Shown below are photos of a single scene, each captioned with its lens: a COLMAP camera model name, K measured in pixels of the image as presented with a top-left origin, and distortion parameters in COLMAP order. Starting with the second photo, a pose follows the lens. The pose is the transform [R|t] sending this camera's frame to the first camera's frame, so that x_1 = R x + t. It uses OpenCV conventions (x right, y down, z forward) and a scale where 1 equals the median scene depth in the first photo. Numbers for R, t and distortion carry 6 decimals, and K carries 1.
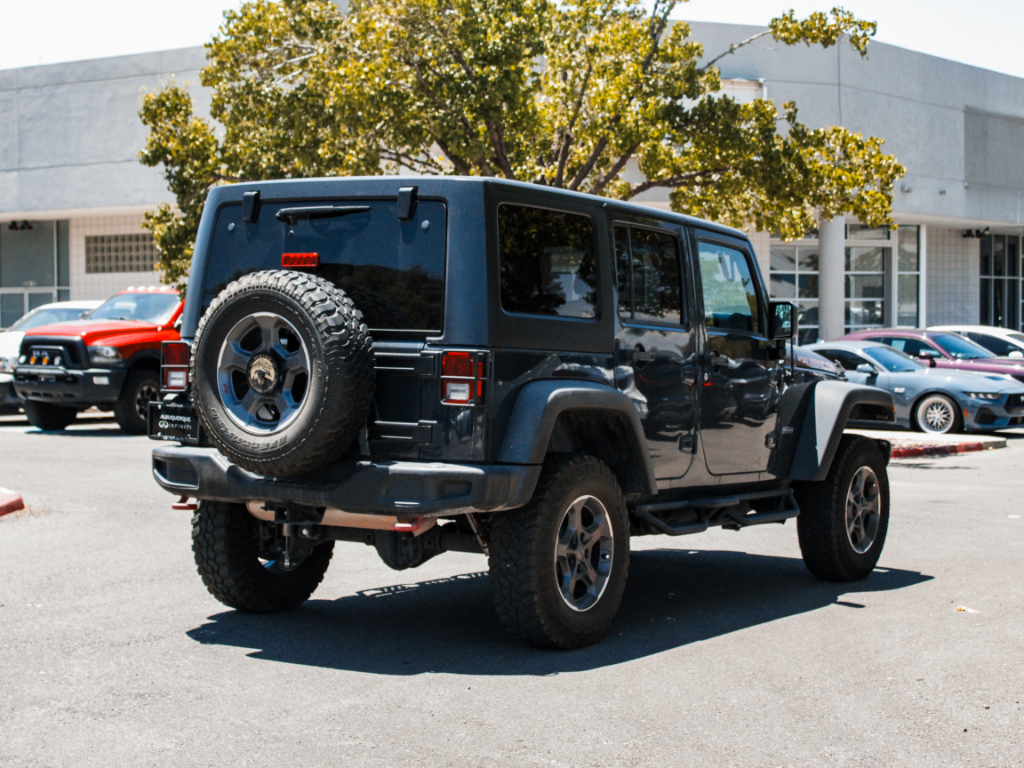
lens RADIAL K [[1841.1, 0, 512.0], [0, 1841.1, 384.0], [0, 0, 1]] dist [-0.061158, 0.119853]
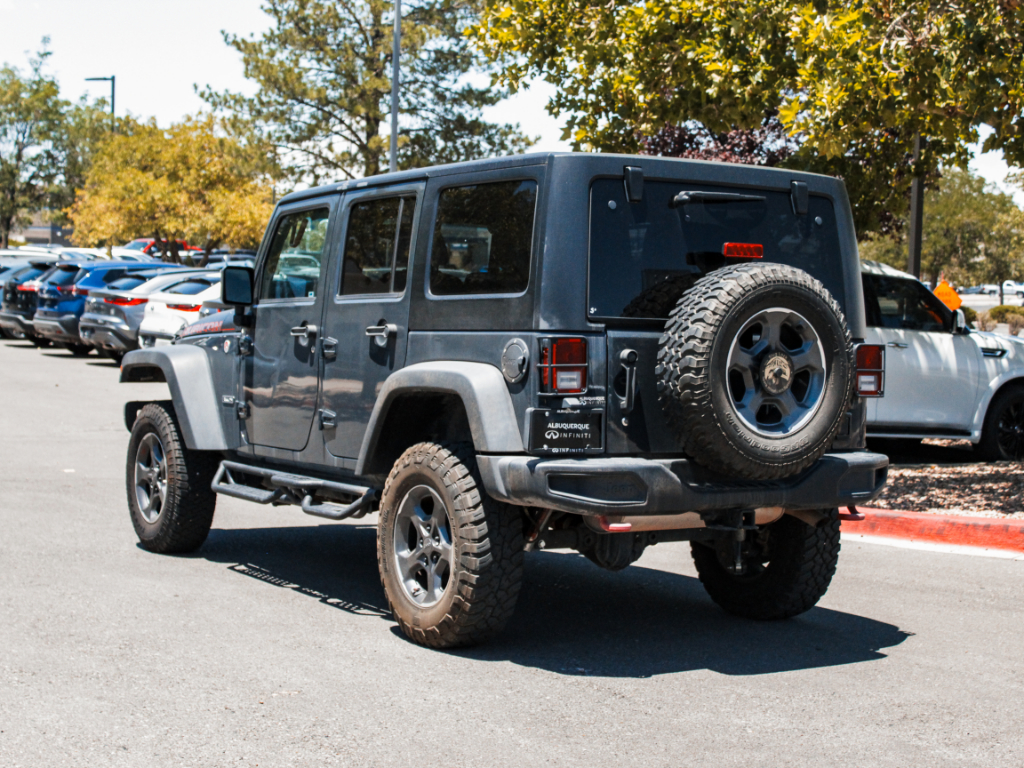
lens RADIAL K [[1841.1, 0, 512.0], [0, 1841.1, 384.0], [0, 0, 1]] dist [-0.061158, 0.119853]
pose [[0.434293, -0.044016, 0.899695, -0.962347], [0.001785, 0.998845, 0.048006, -0.041977], [-0.900770, -0.019242, 0.433871, 0.656308]]
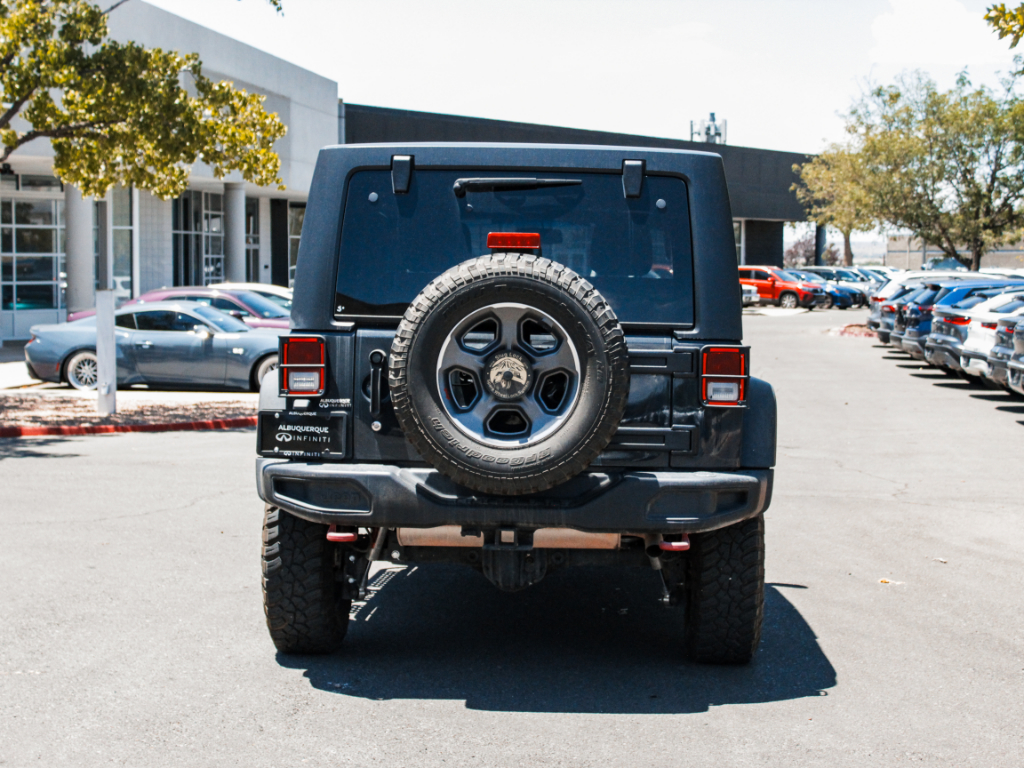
lens RADIAL K [[1841.1, 0, 512.0], [0, 1841.1, 384.0], [0, 0, 1]] dist [-0.061158, 0.119853]
pose [[0.865694, -0.024843, 0.499956, -0.513426], [0.011105, 0.999475, 0.030436, -0.025412], [-0.500450, -0.020796, 0.865516, 0.245159]]
